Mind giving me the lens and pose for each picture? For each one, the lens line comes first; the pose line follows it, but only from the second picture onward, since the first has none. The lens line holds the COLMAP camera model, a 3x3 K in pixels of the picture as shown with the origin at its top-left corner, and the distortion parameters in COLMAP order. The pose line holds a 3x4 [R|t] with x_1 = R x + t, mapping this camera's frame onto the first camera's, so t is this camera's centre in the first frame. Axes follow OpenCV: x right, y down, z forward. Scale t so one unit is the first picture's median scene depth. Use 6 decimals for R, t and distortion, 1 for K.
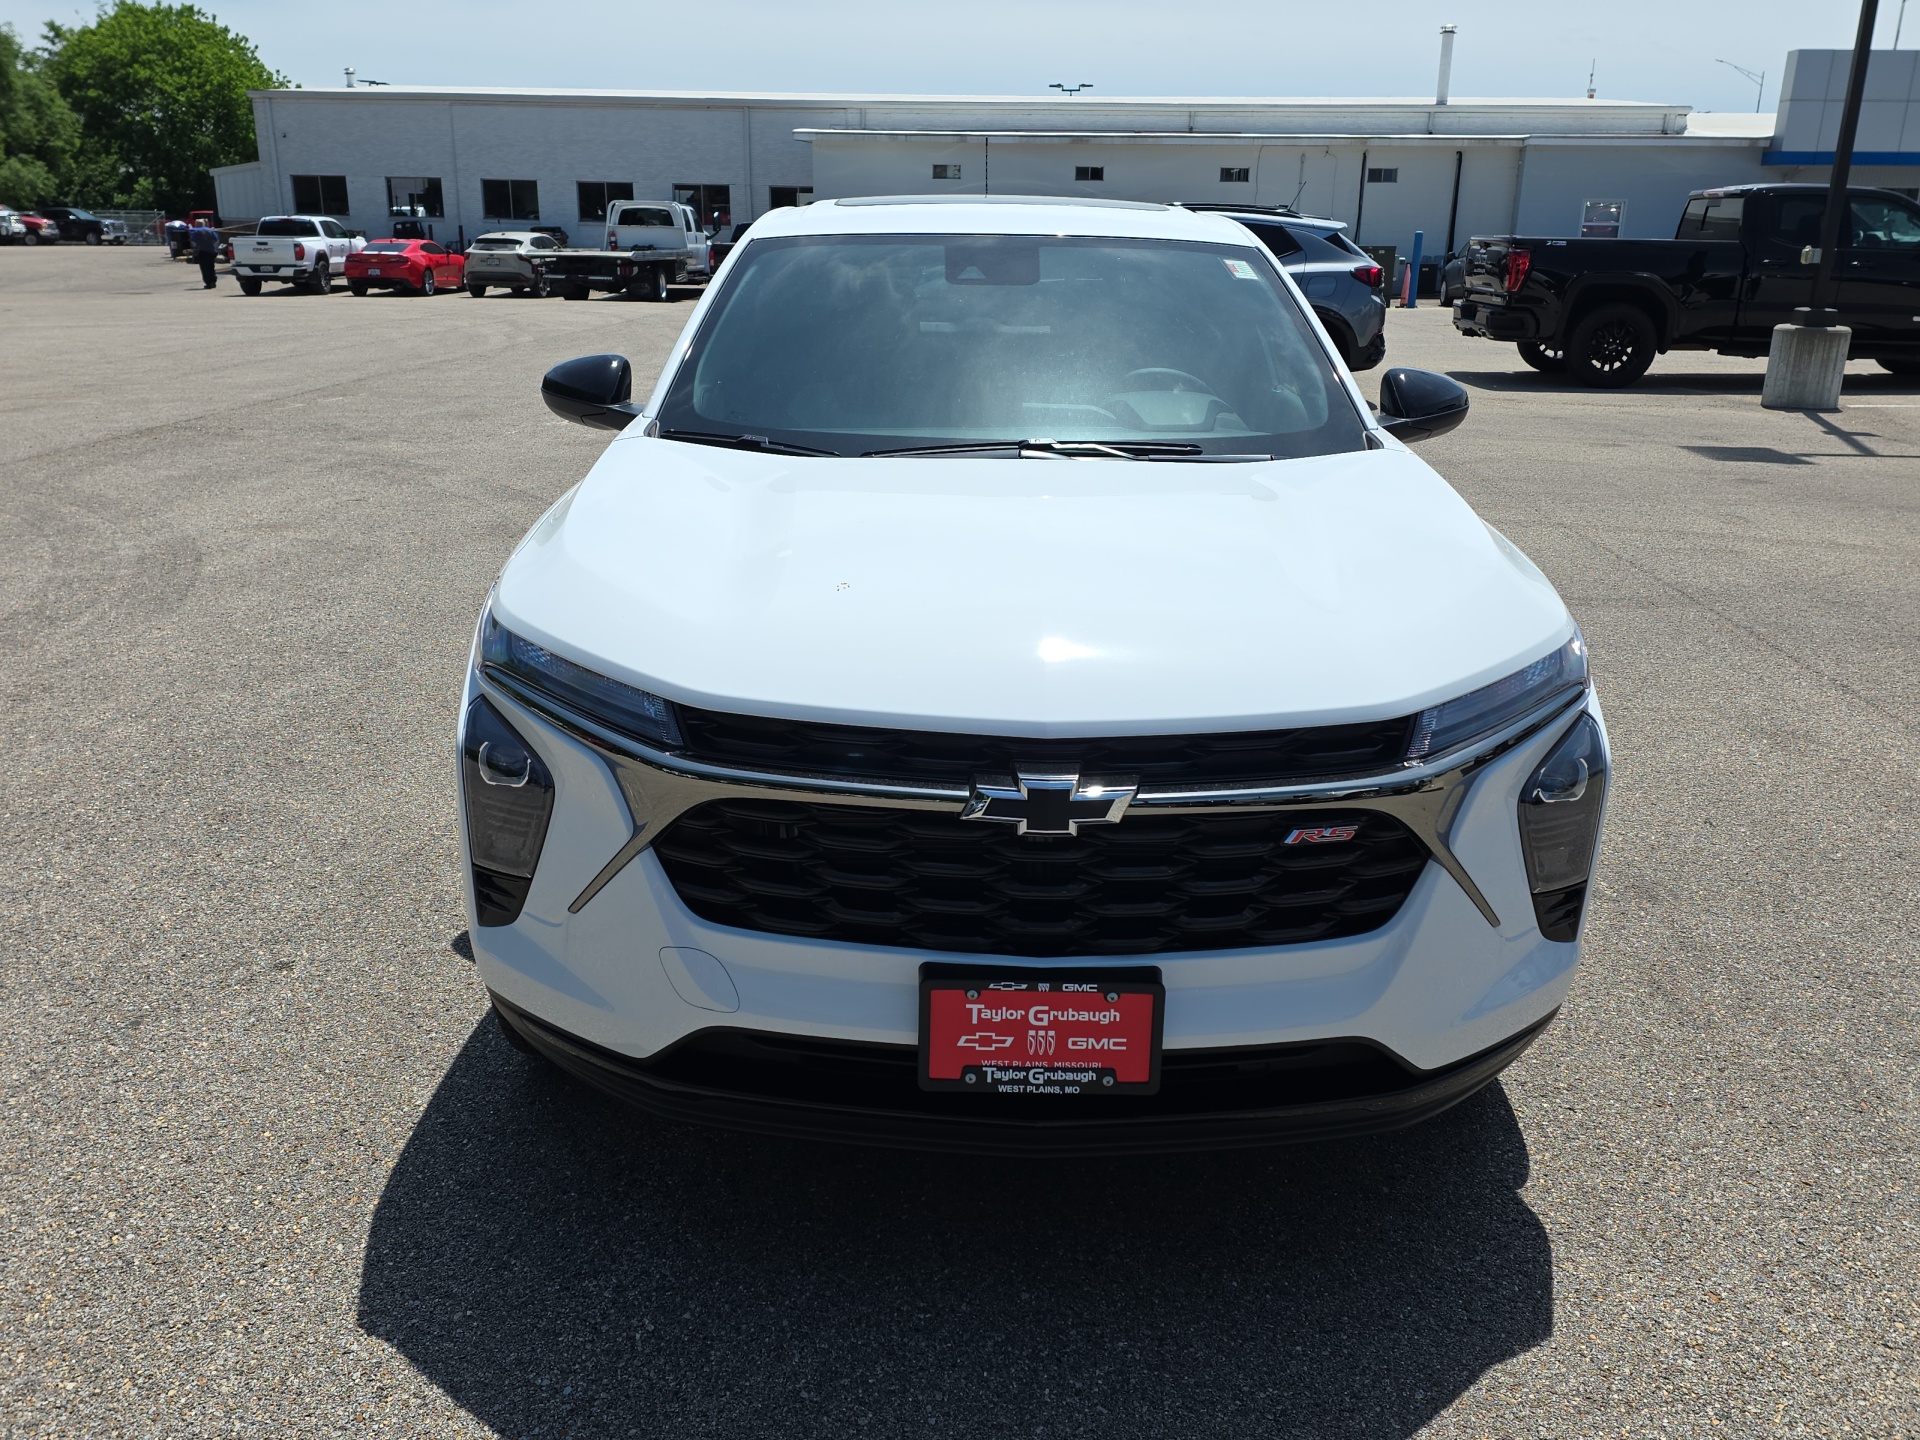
lens RADIAL K [[1625.3, 0, 960.1], [0, 1625.3, 718.5], [0, 0, 1]] dist [0.082420, -0.056544]
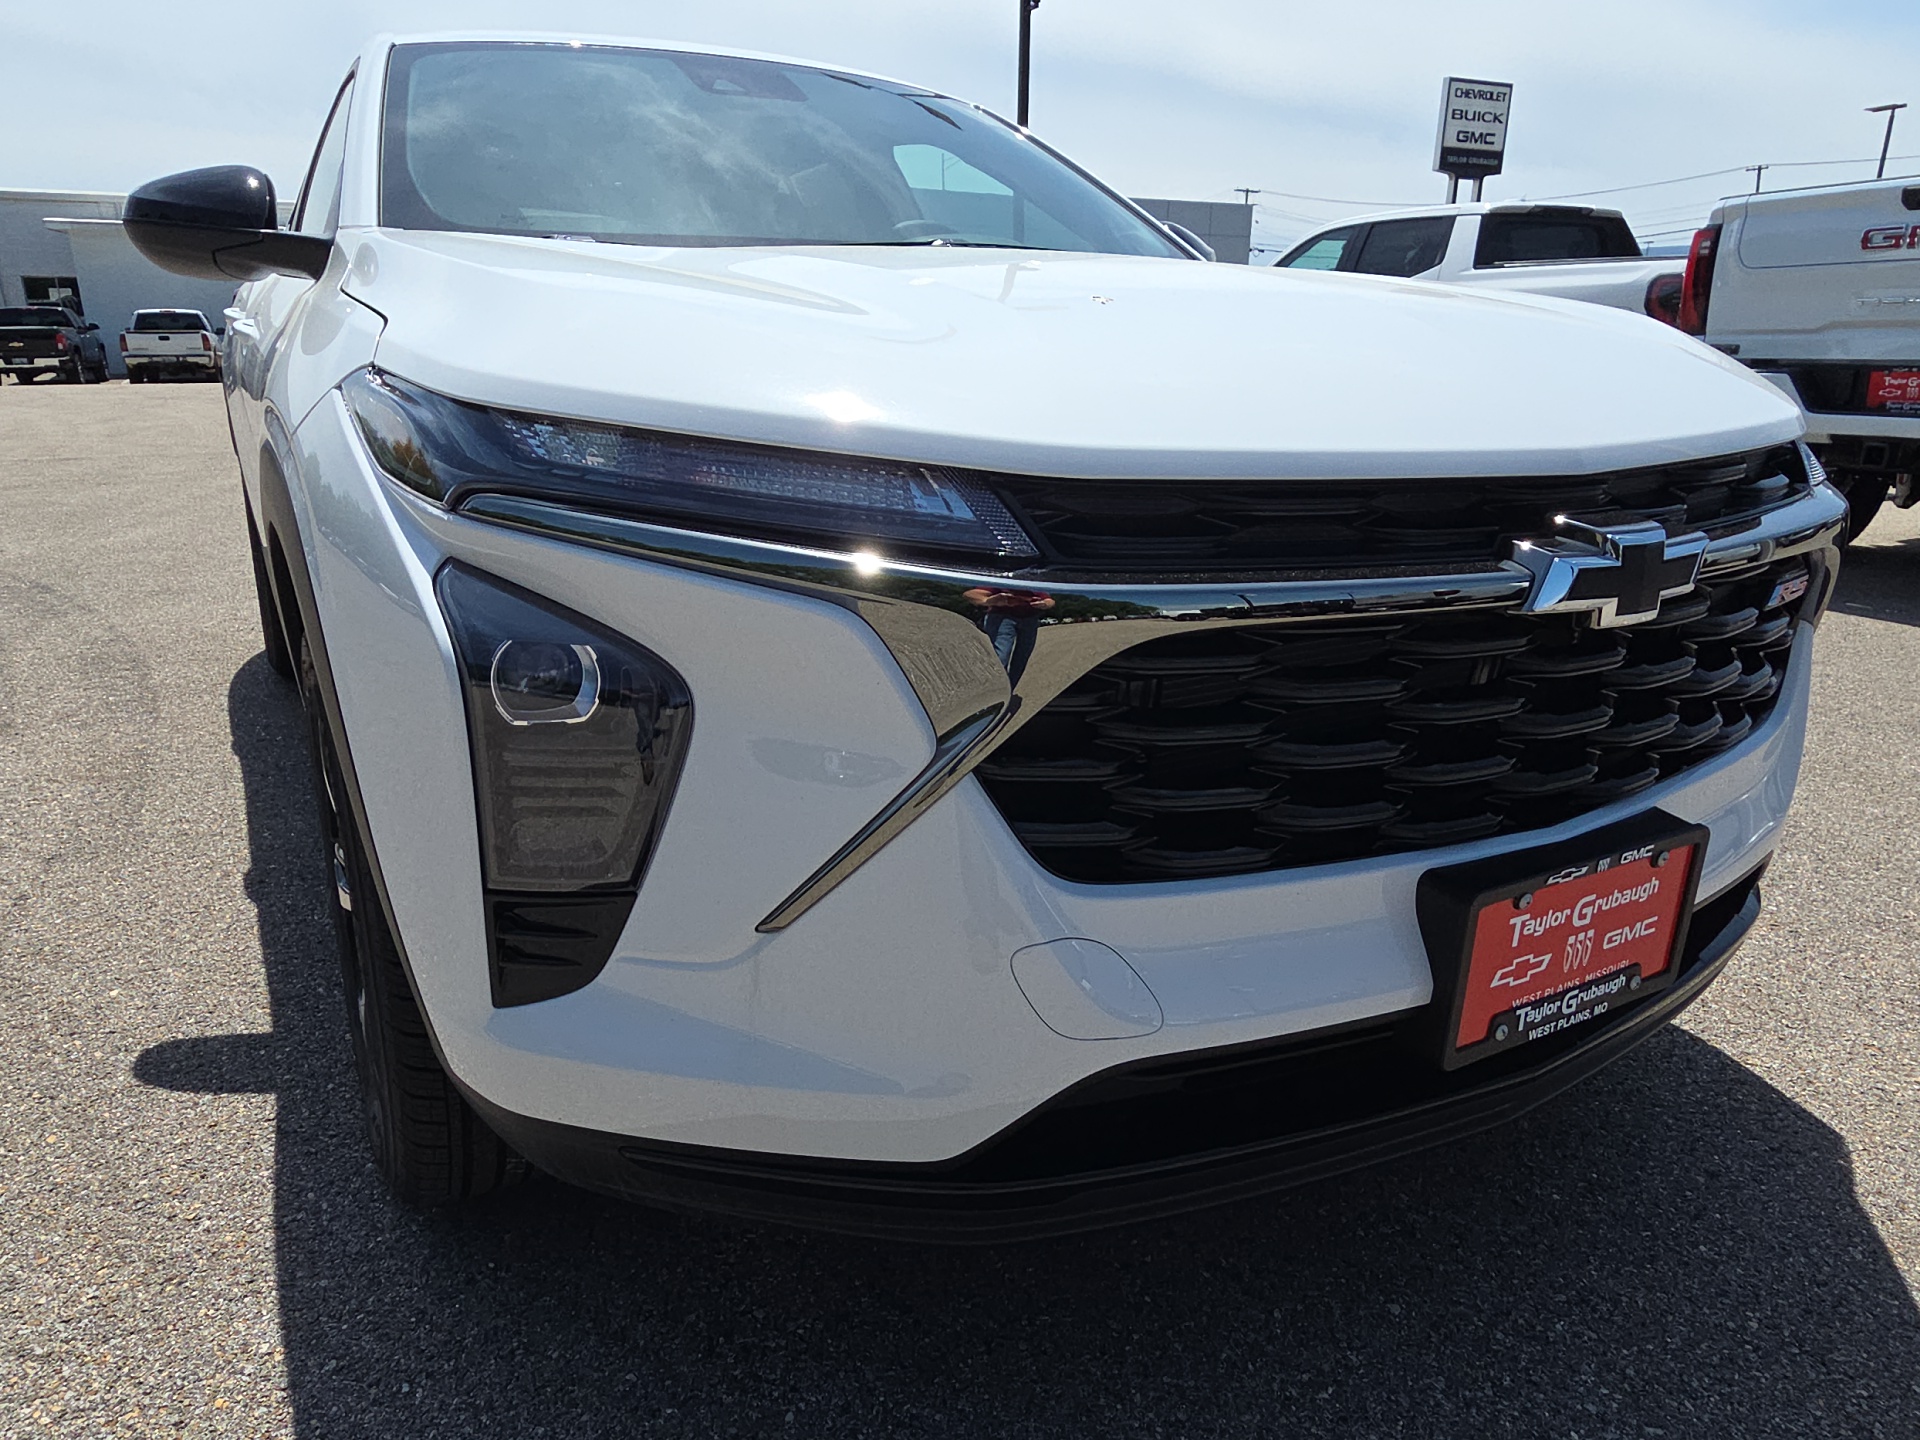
lens RADIAL K [[1270.7, 0, 945.0], [0, 1270.7, 738.8], [0, 0, 1]] dist [-0.002153, 0.008369]
pose [[0.872605, -0.160576, 0.461276, -0.355399], [0.153421, 0.986724, 0.053262, 0.042593], [-0.463705, 0.024293, 0.885657, 0.593017]]
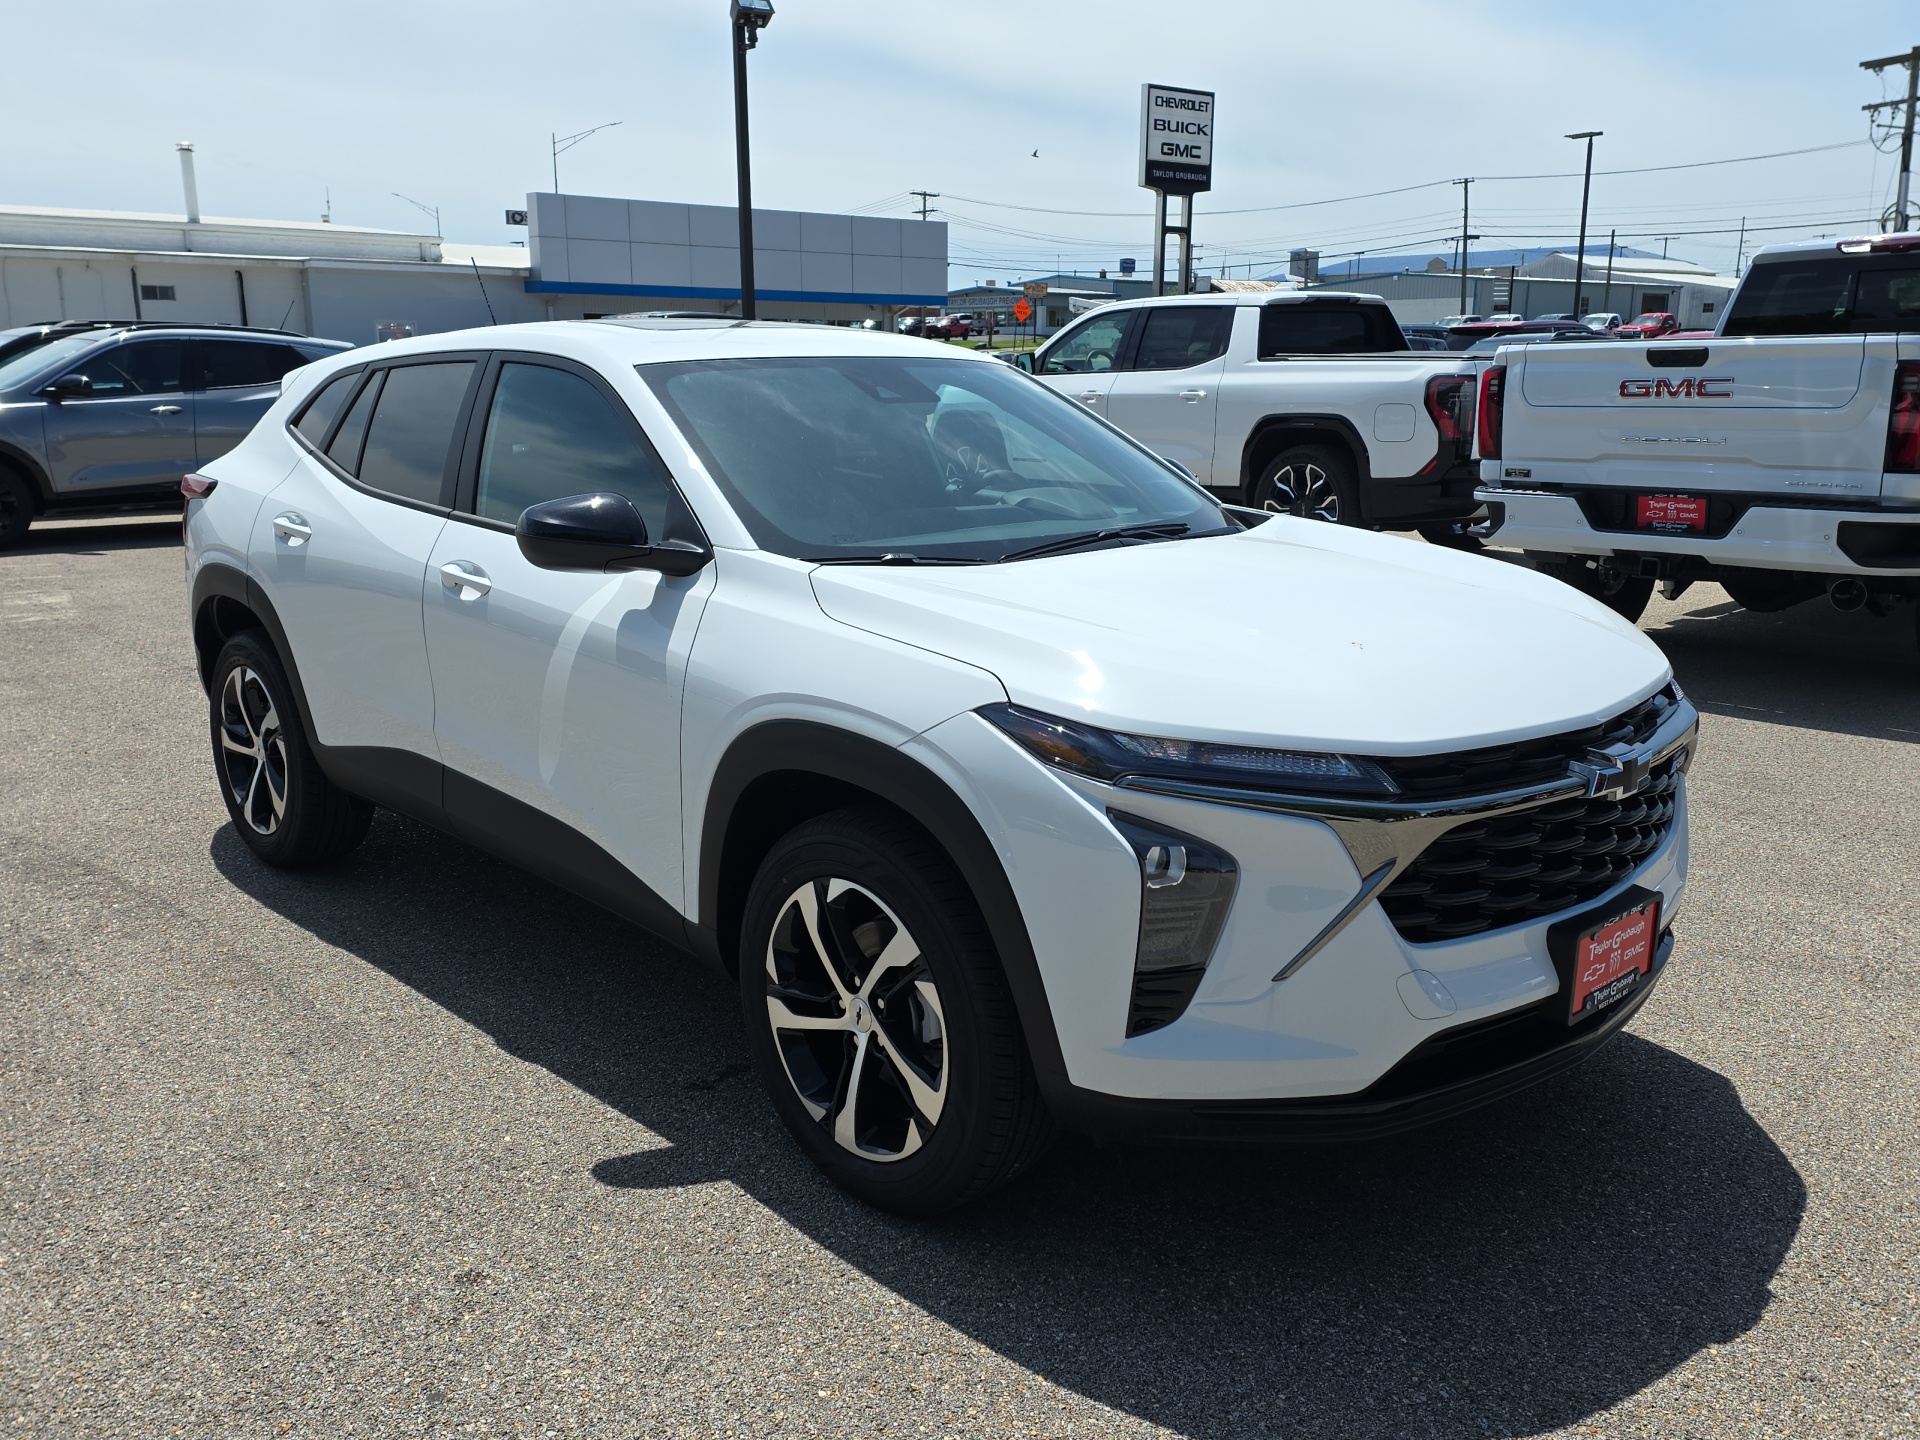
lens RADIAL K [[1625.3, 0, 953.6], [0, 1625.3, 720.6], [0, 0, 1]] dist [0.082420, -0.056544]
pose [[0.724332, -0.171646, 0.667744, -1.045324], [0.215047, 0.976443, 0.017728, -0.110053], [-0.655056, 0.130755, 0.744180, 0.312077]]
